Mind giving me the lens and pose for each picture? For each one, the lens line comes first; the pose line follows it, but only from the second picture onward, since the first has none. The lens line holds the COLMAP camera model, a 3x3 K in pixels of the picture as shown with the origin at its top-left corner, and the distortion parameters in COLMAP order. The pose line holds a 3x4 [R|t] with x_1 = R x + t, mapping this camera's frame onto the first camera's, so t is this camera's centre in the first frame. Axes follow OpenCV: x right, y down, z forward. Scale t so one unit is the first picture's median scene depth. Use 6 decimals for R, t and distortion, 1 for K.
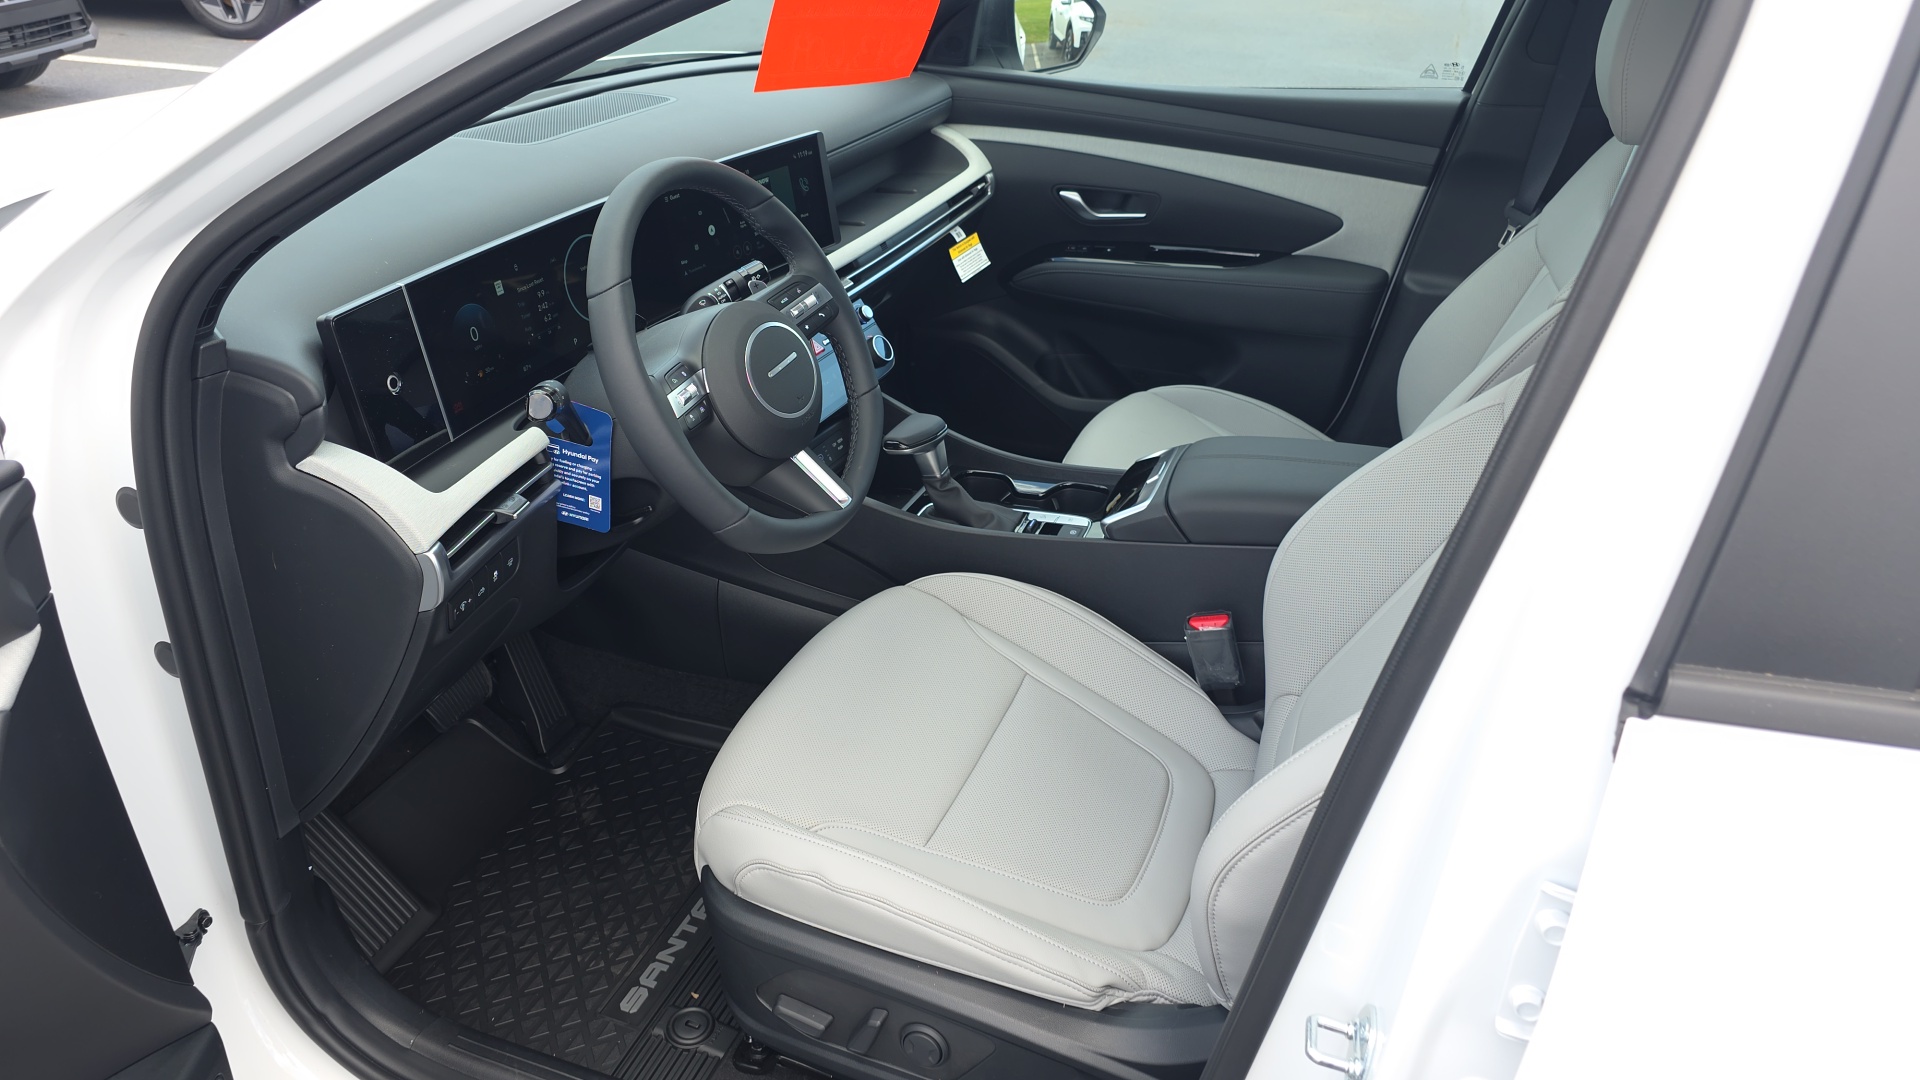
lens RADIAL K [[1304.4, 0, 943.1], [0, 1304.4, 532.6], [0, 0, 1]] dist [0.087243, -0.103989]
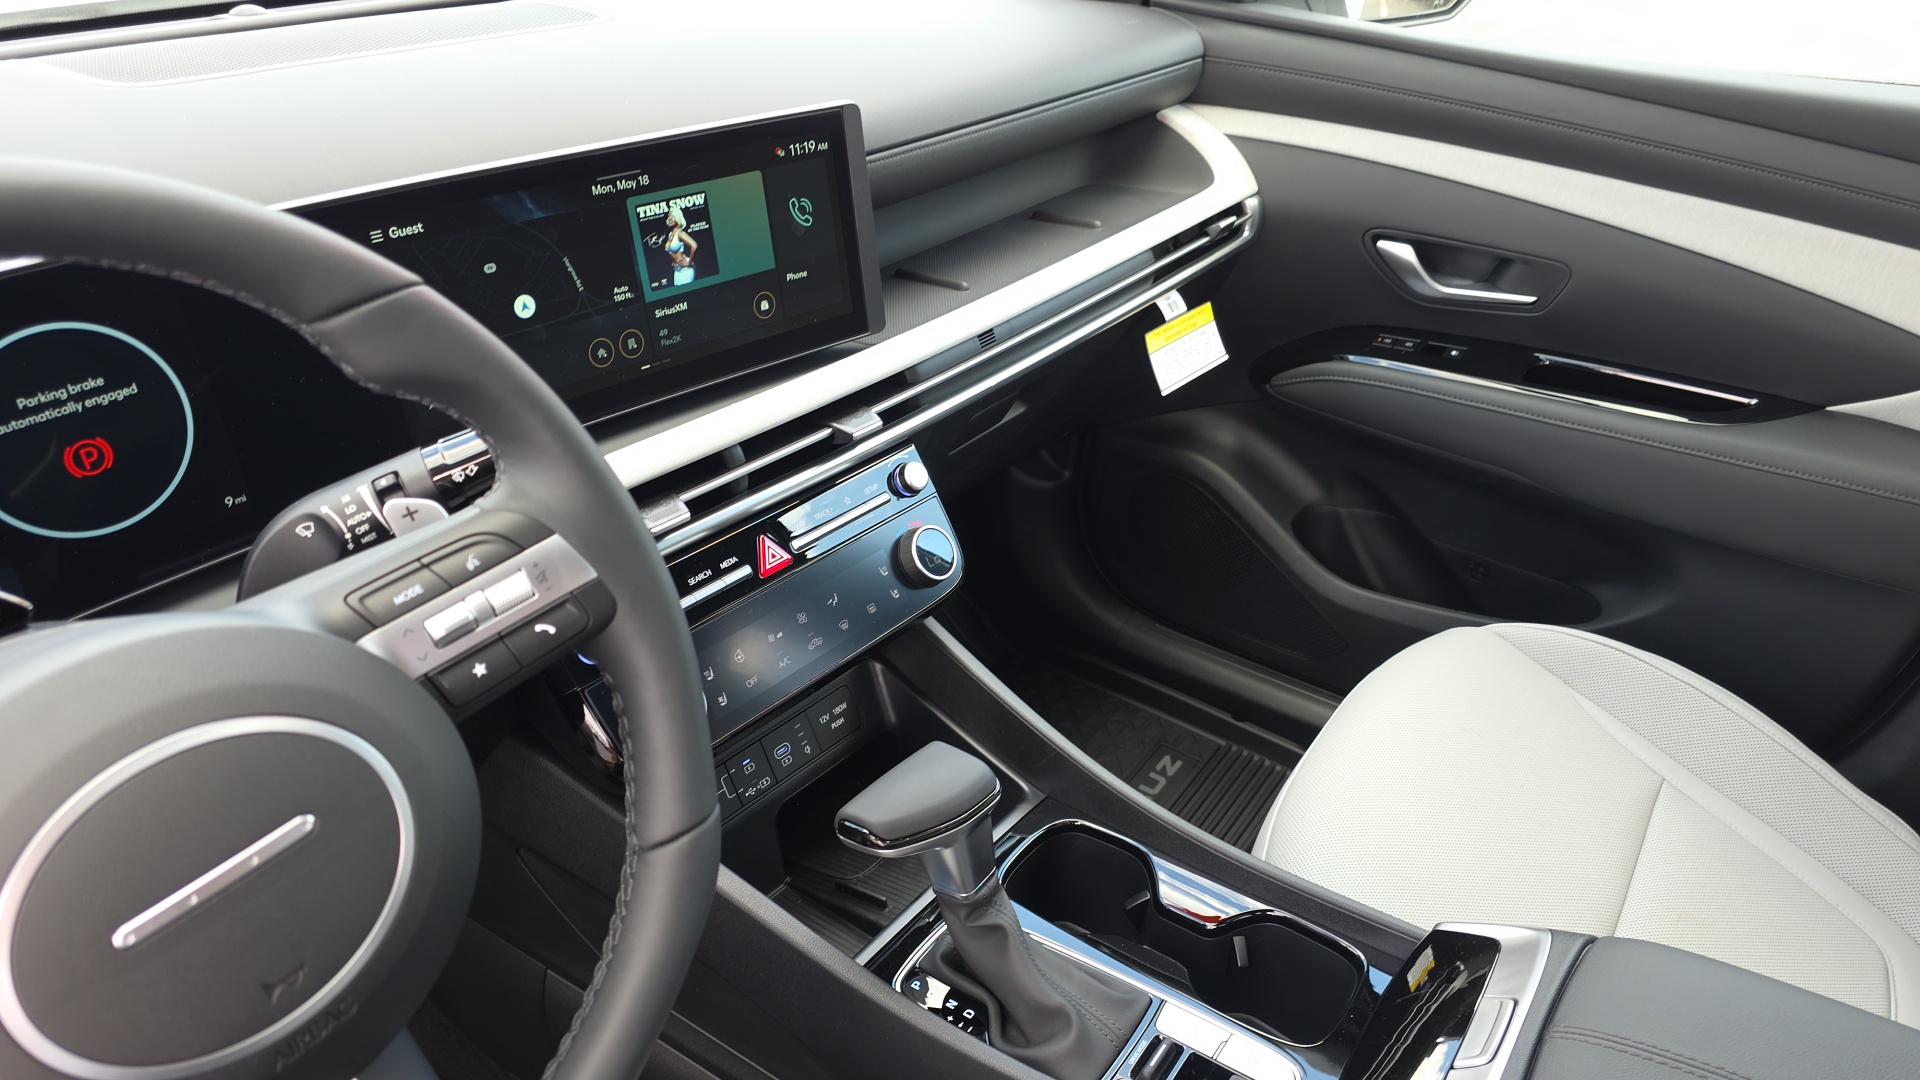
lens RADIAL K [[1304.4, 0, 943.0], [0, 1304.4, 566.5], [0, 0, 1]] dist [0.075336, -0.104595]
pose [[0.965990, 0.147126, -0.212643, 0.051822], [-0.137114, 0.988665, 0.061170, -0.137708], [0.219232, -0.029933, 0.975213, 0.428788]]
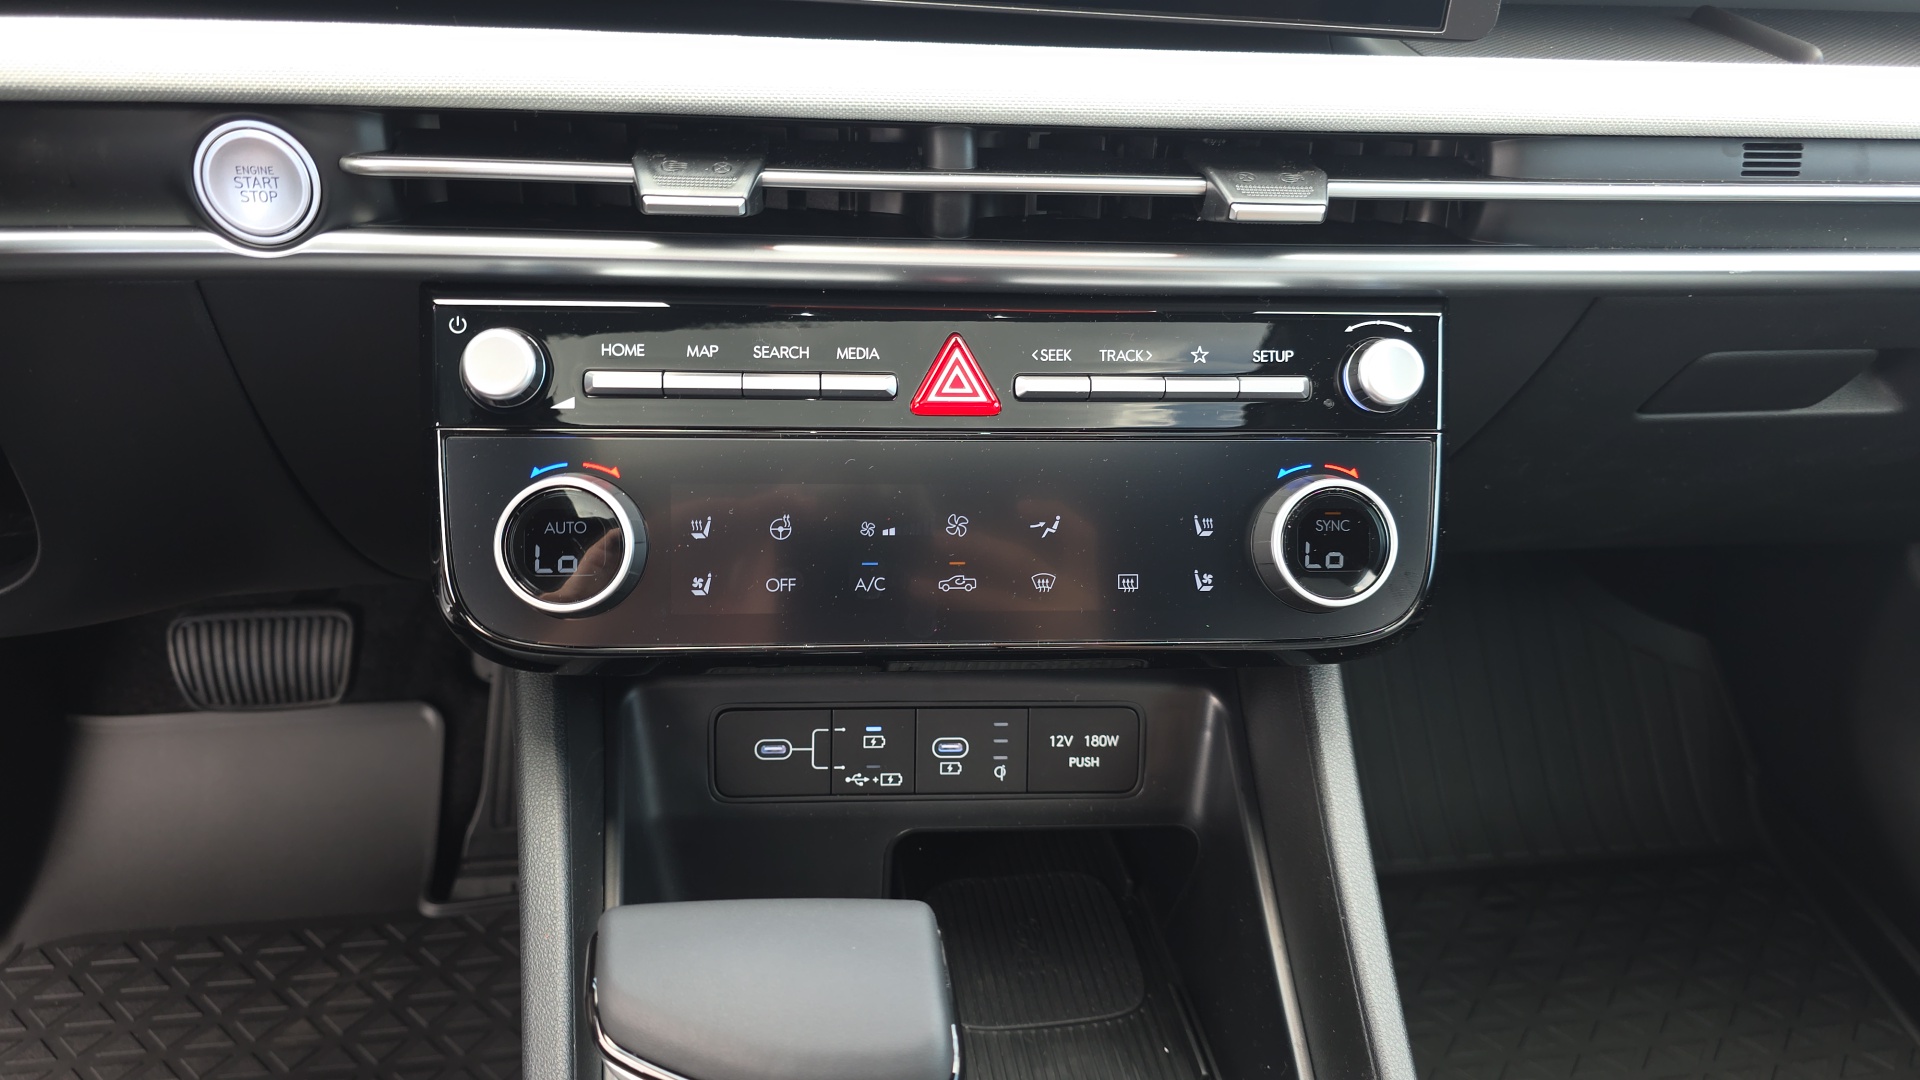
lens RADIAL K [[1321.7, 0, 961.0], [0, 1321.7, 550.8], [0, 0, 1]] dist [0.057259, -0.100032]
pose [[0.479922, 0.538587, -0.692531, 0.065582], [-0.458810, 0.826908, 0.325140, -0.152193], [0.747775, 0.161699, 0.643961, 0.667980]]
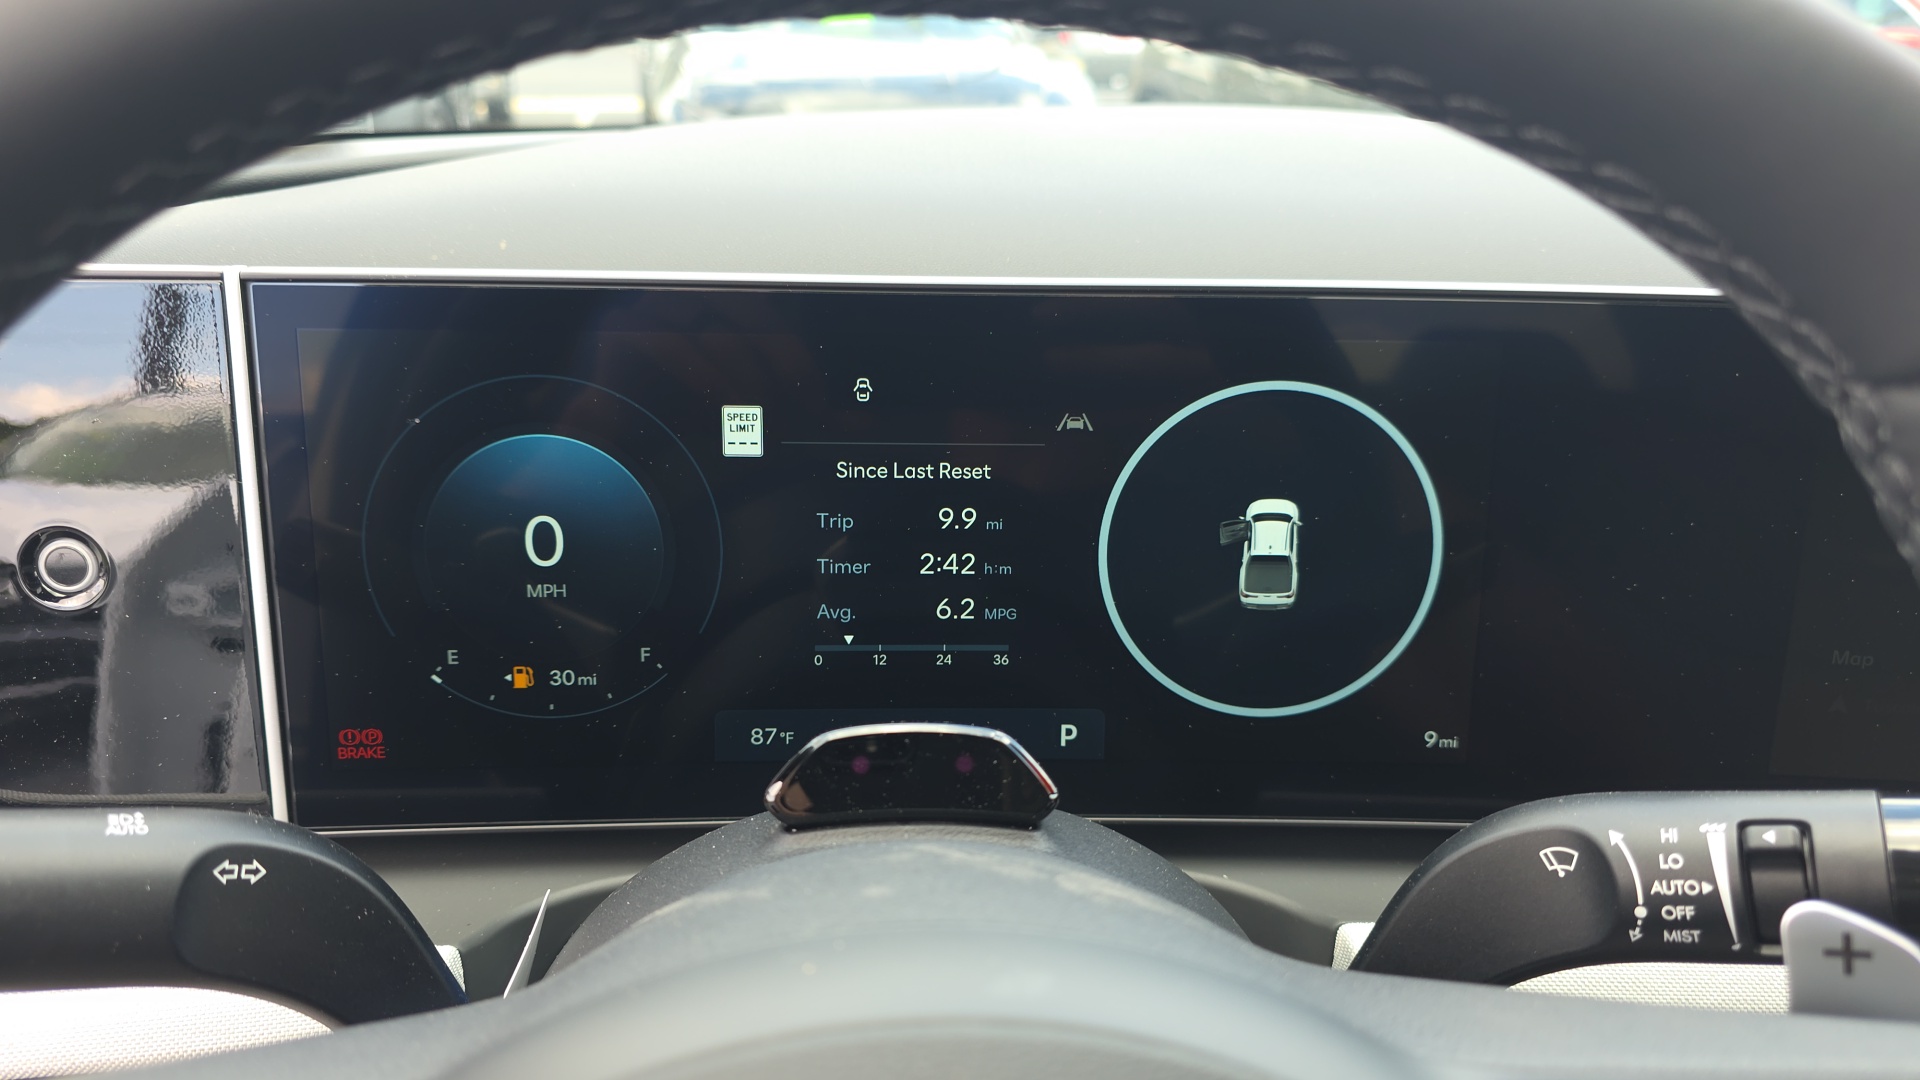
lens RADIAL K [[1274.3, 0, 966.8], [0, 1274.3, 528.9], [0, 0, 1]] dist [0.073602, -0.206582]
pose [[0.404054, 0.306114, -0.861995, -0.050366], [-0.454968, 0.884769, 0.100938, -0.126514], [0.793564, 0.351396, 0.496766, 0.536480]]
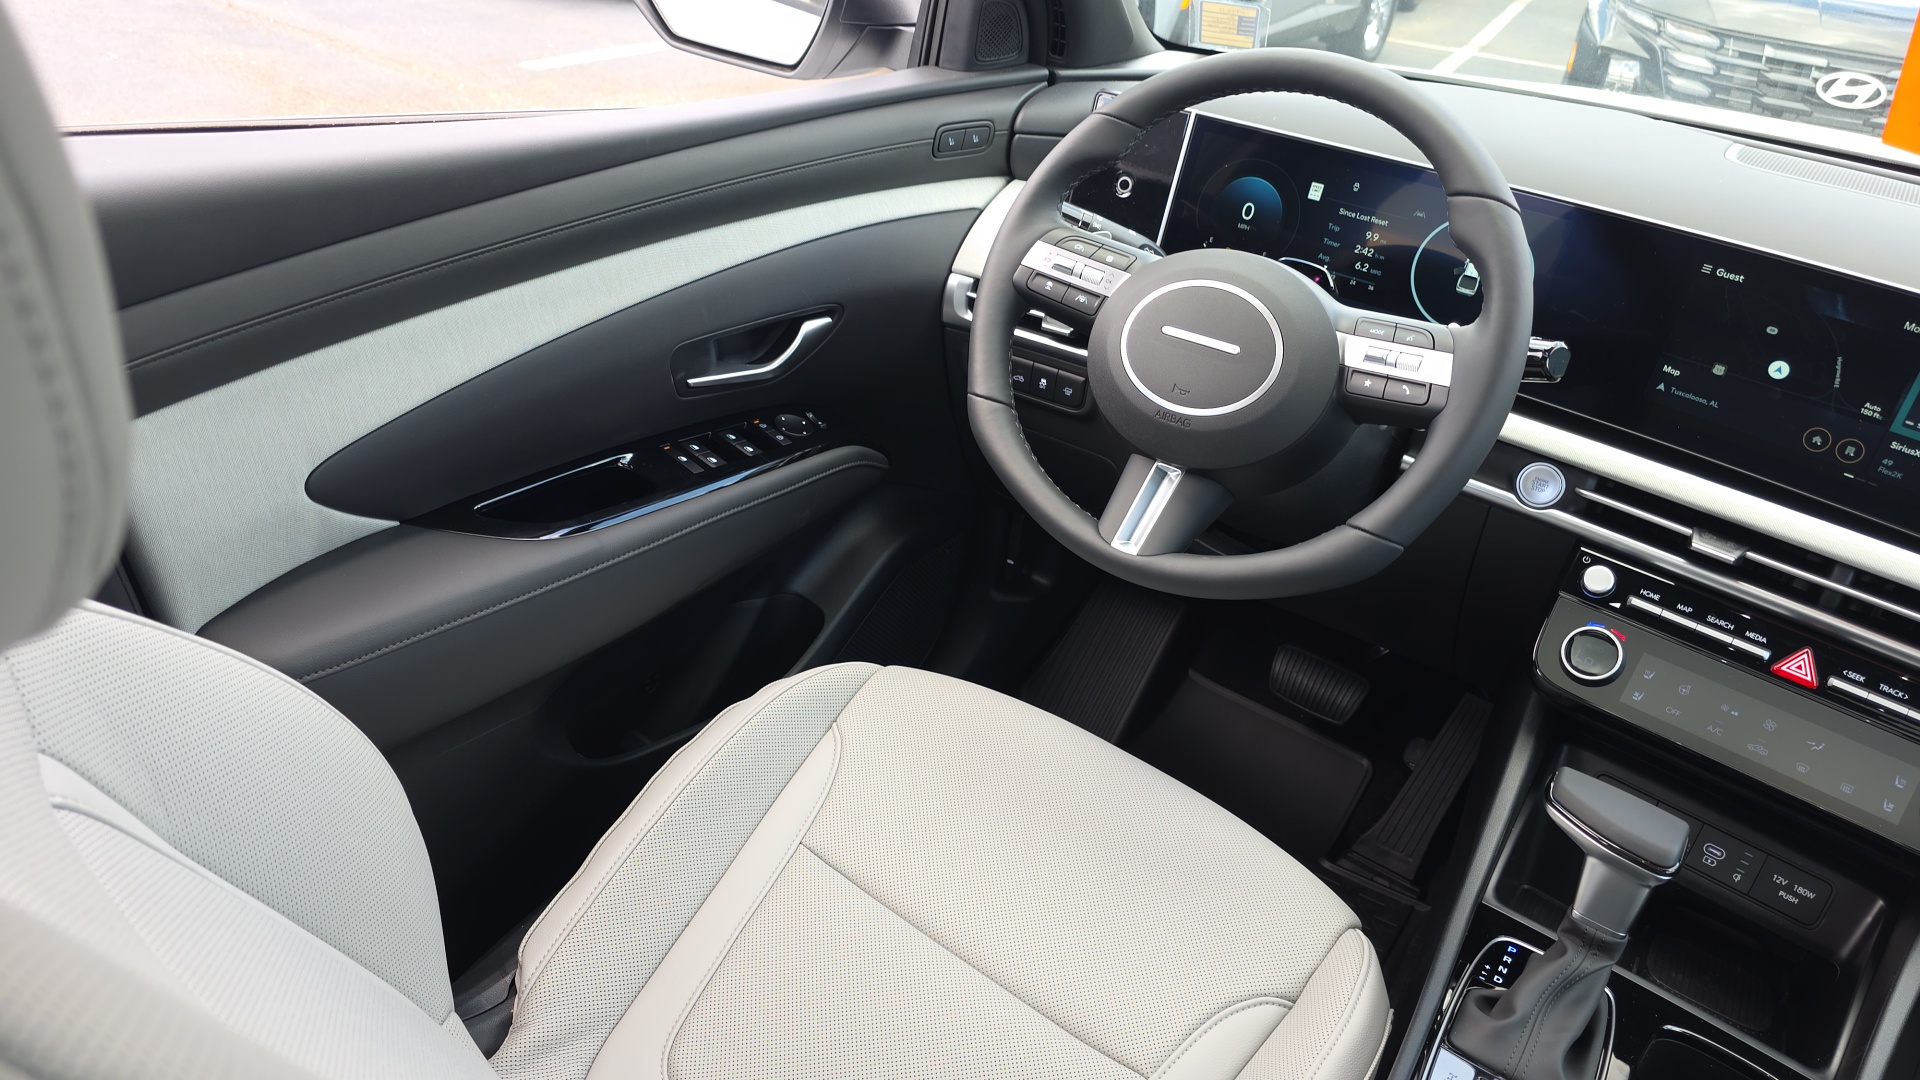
lens RADIAL K [[1315.5, 0, 935.7], [0, 1315.5, 526.3], [0, 0, 1]] dist [0.045072, -0.047091]
pose [[-0.268554, 0.420143, -0.866809, 0.333400], [-0.564031, 0.660884, 0.495078, -0.192813], [0.780864, 0.621862, 0.059491, 0.523241]]
